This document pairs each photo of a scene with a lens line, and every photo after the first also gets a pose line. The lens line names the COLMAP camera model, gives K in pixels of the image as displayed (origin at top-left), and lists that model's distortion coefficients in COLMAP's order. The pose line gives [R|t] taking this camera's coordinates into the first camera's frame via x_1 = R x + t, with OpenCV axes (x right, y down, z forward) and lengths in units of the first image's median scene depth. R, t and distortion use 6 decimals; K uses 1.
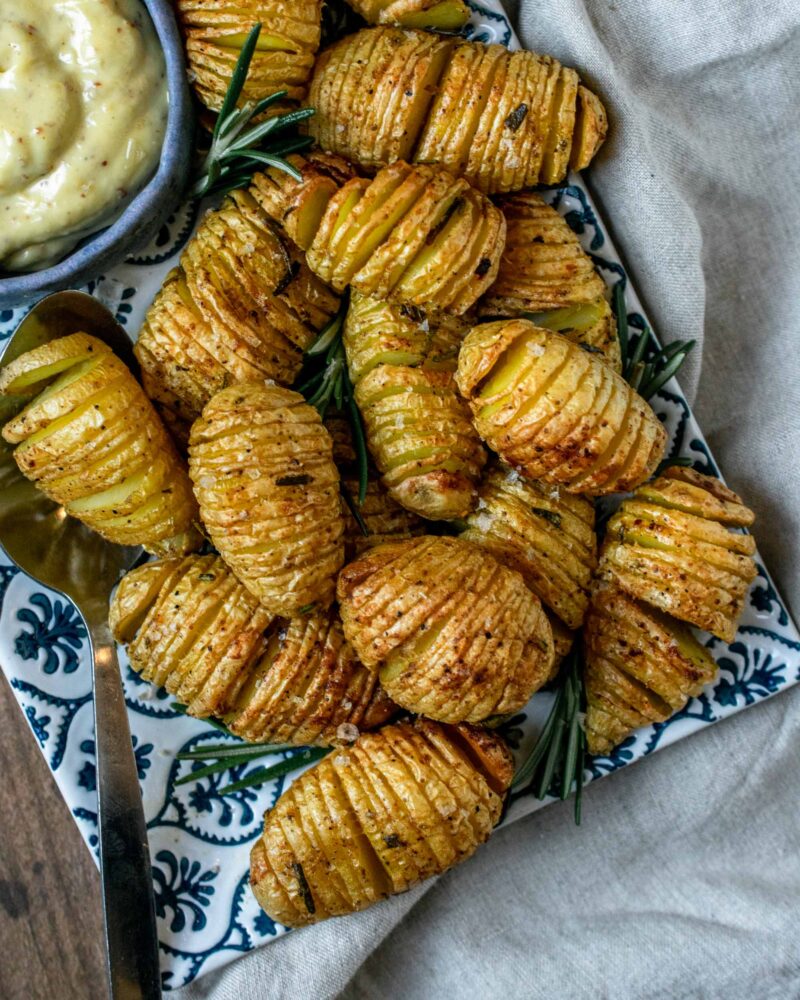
lens RADIAL K [[2266.3, 0, 329.3], [0, 2266.3, 500.0], [0, 0, 1]] dist [-0.054845, 0.166435]
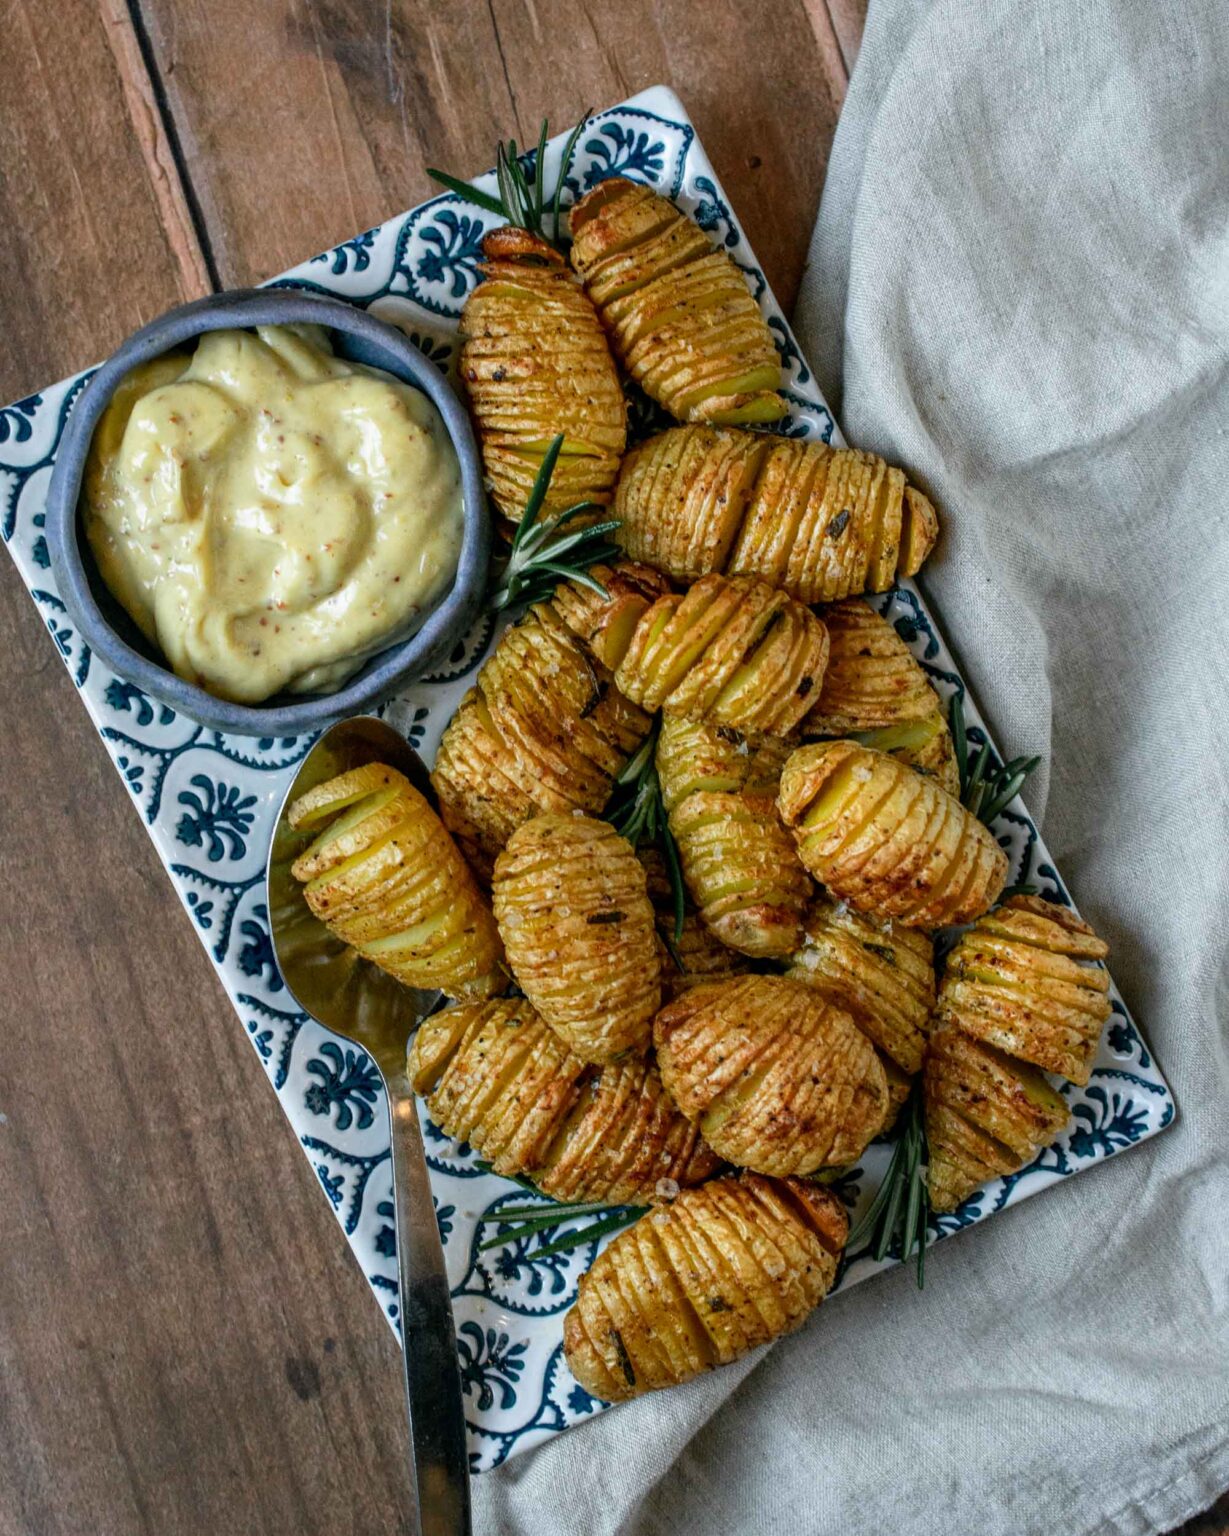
lens RADIAL K [[3481.0, 0, 505.9], [0, 3481.0, 768.0], [0, 0, 1]] dist [-0.054845, 0.166435]
pose [[0.999259, -0.015308, -0.035306, -0.005000], [0.013904, 0.999116, -0.039679, -0.013628], [0.035882, 0.039159, 0.998589, -0.428880]]
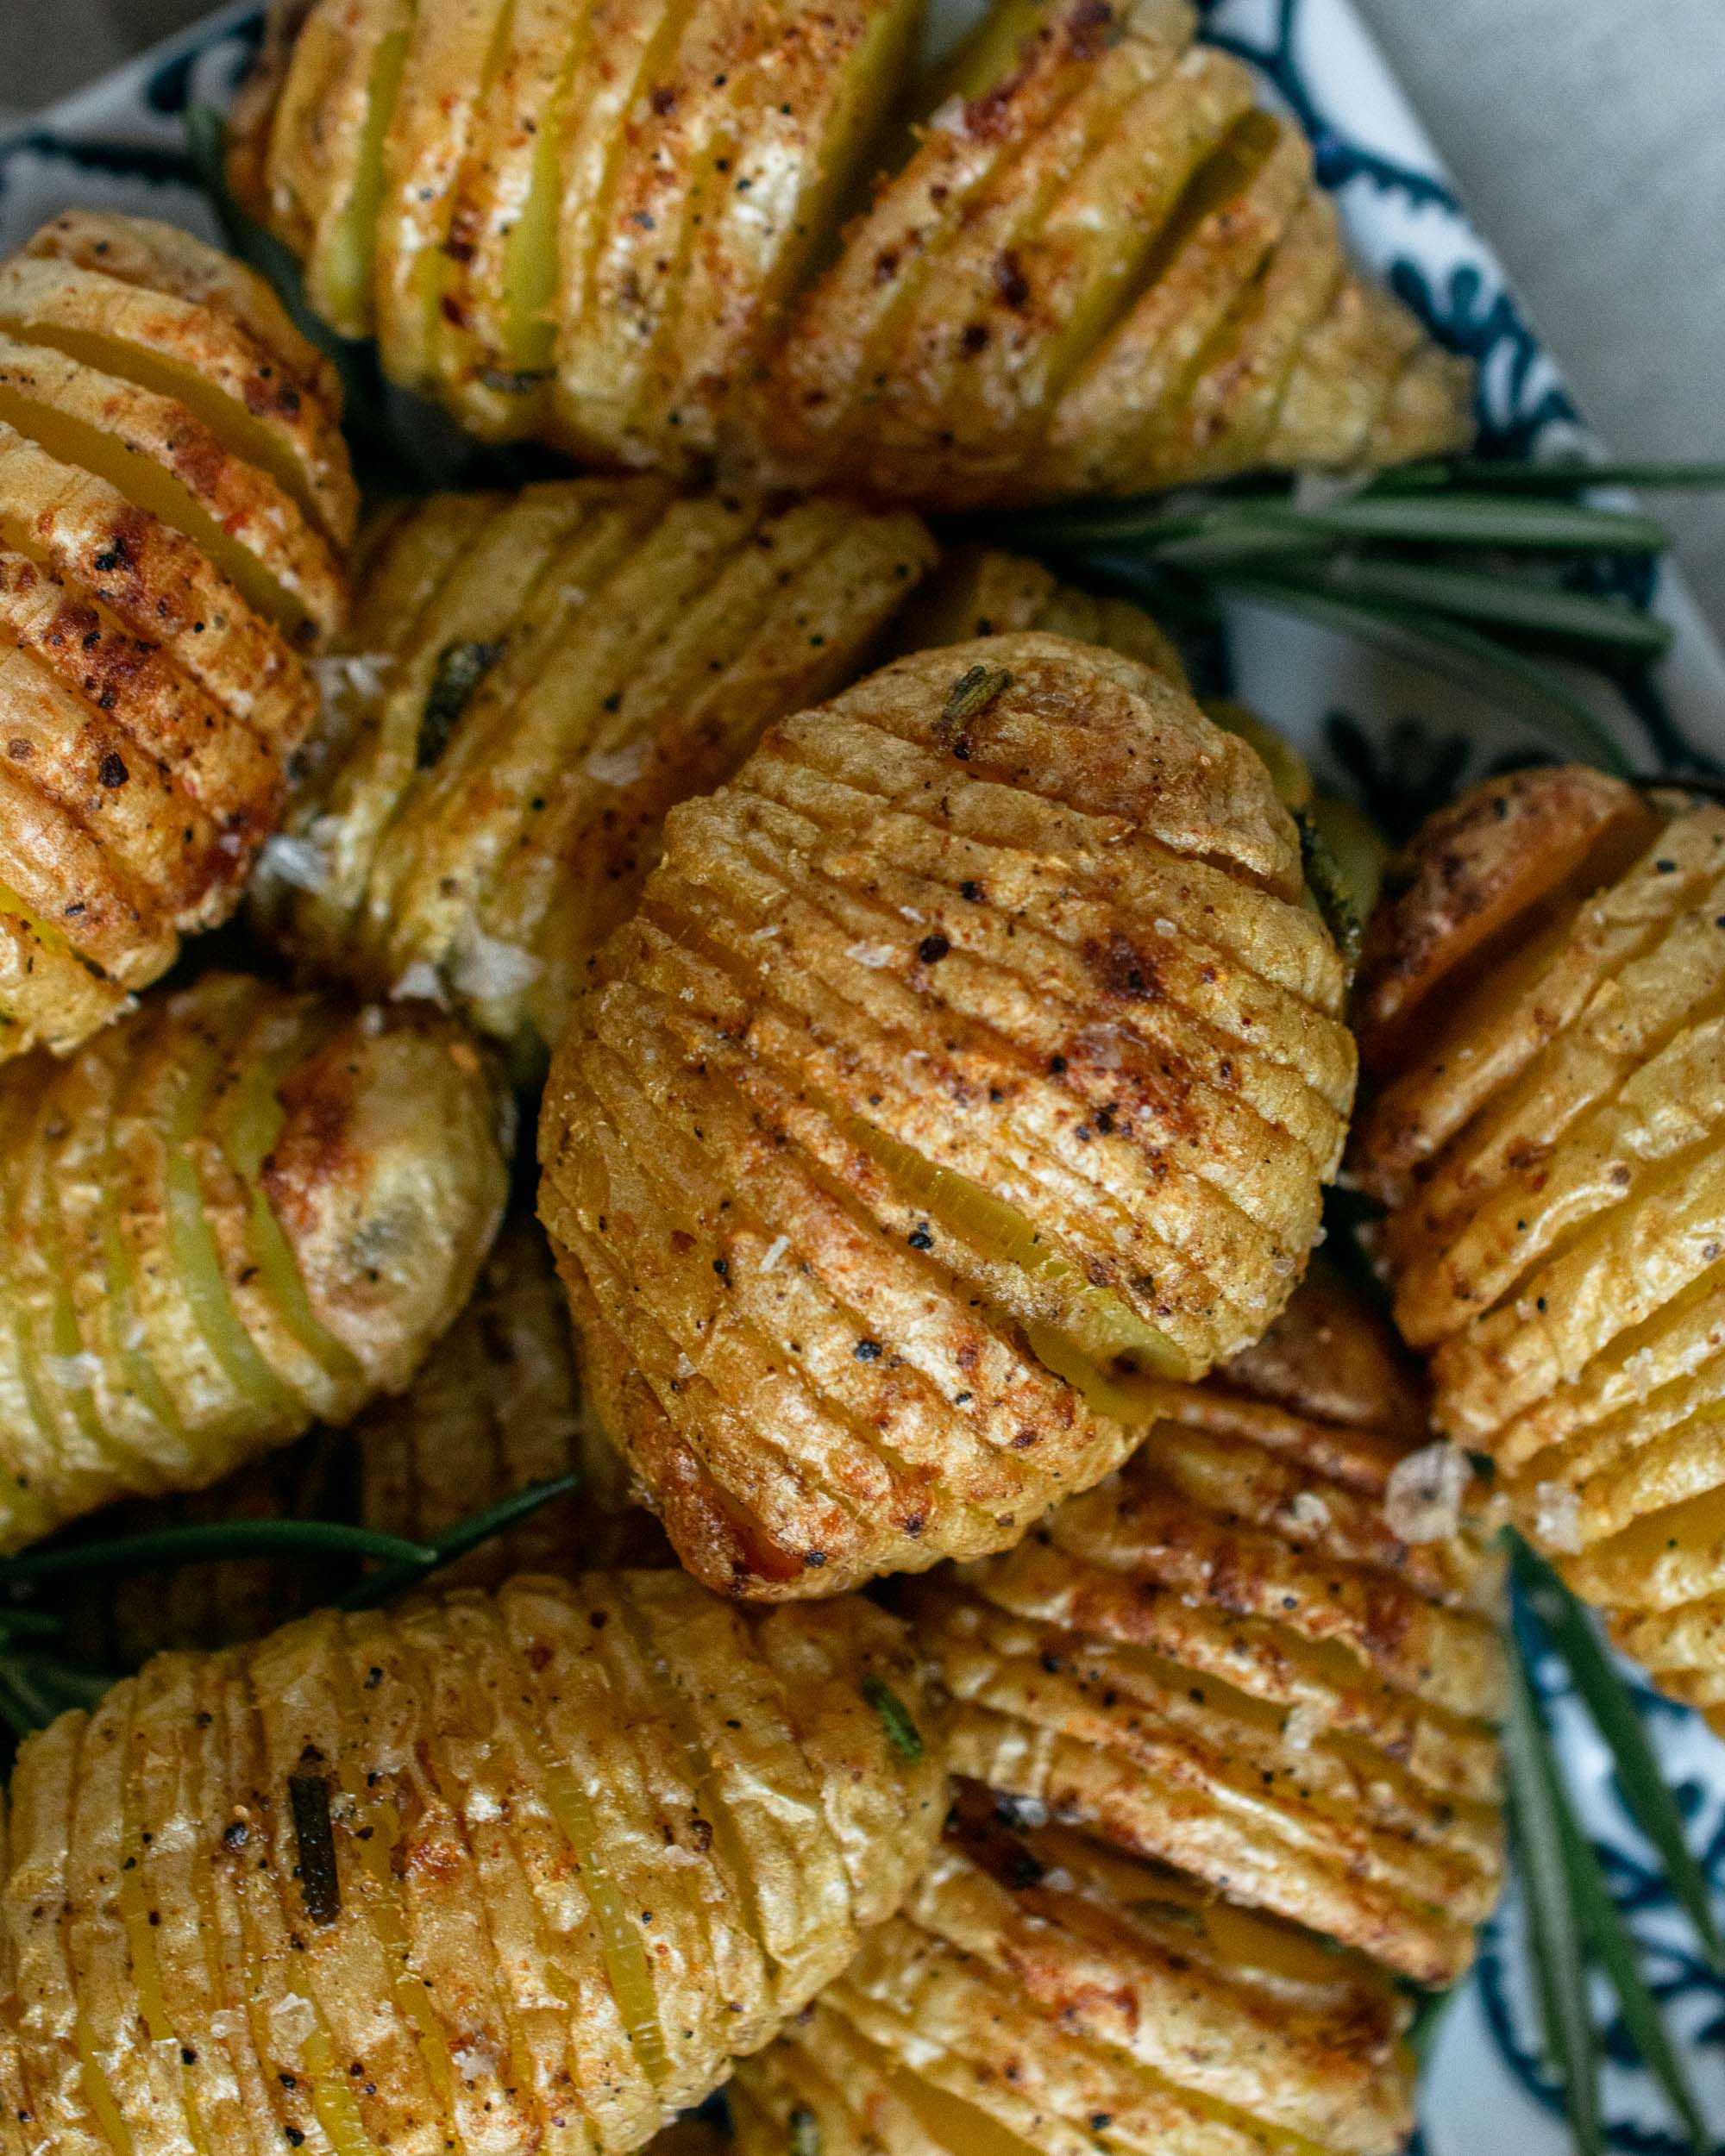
lens RADIAL K [[4886.4, 0, 710.0], [0, 4886.4, 1077.9], [0, 0, 1]] dist [-0.054845, 0.166435]
pose [[-0.065185, -0.997842, -0.007896, 0.059917], [0.994626, -0.064333, -0.081120, 0.072618], [0.080437, -0.013141, 0.996673, 0.498970]]
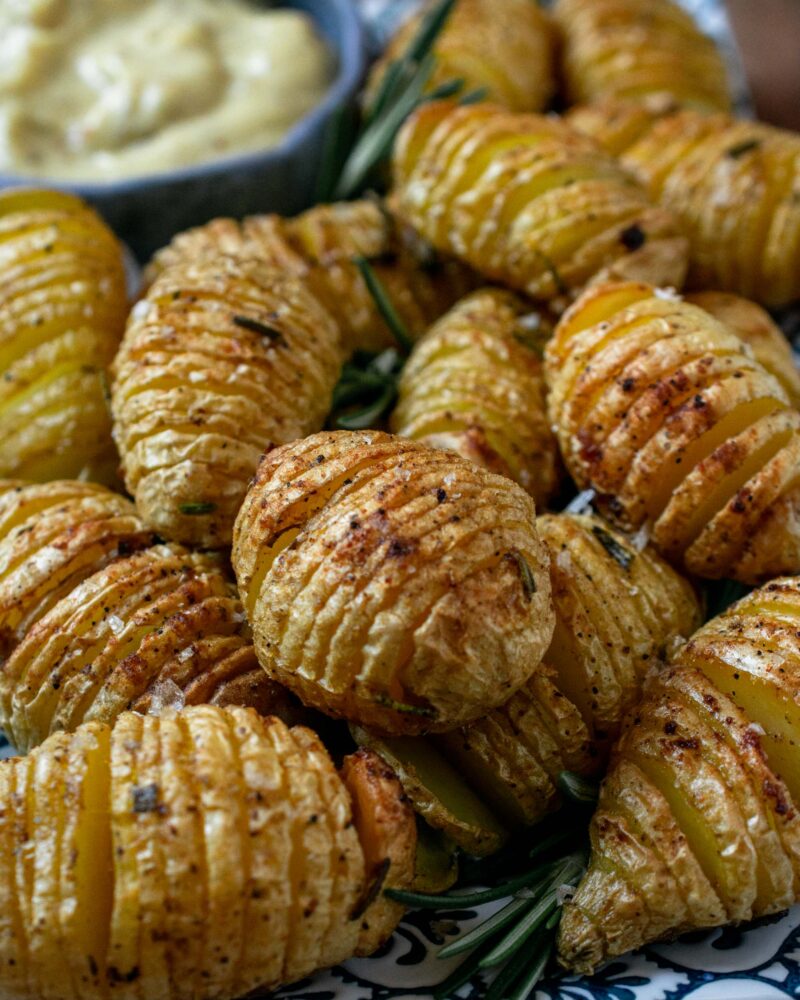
lens RADIAL K [[2266.3, 0, 329.3], [0, 2266.3, 500.0], [0, 0, 1]] dist [-0.054845, 0.166435]
pose [[0.913061, 0.225619, -0.339729, 0.232887], [-0.404692, 0.604270, -0.686354, 0.455408], [0.050434, 0.764169, 0.643041, 0.590602]]
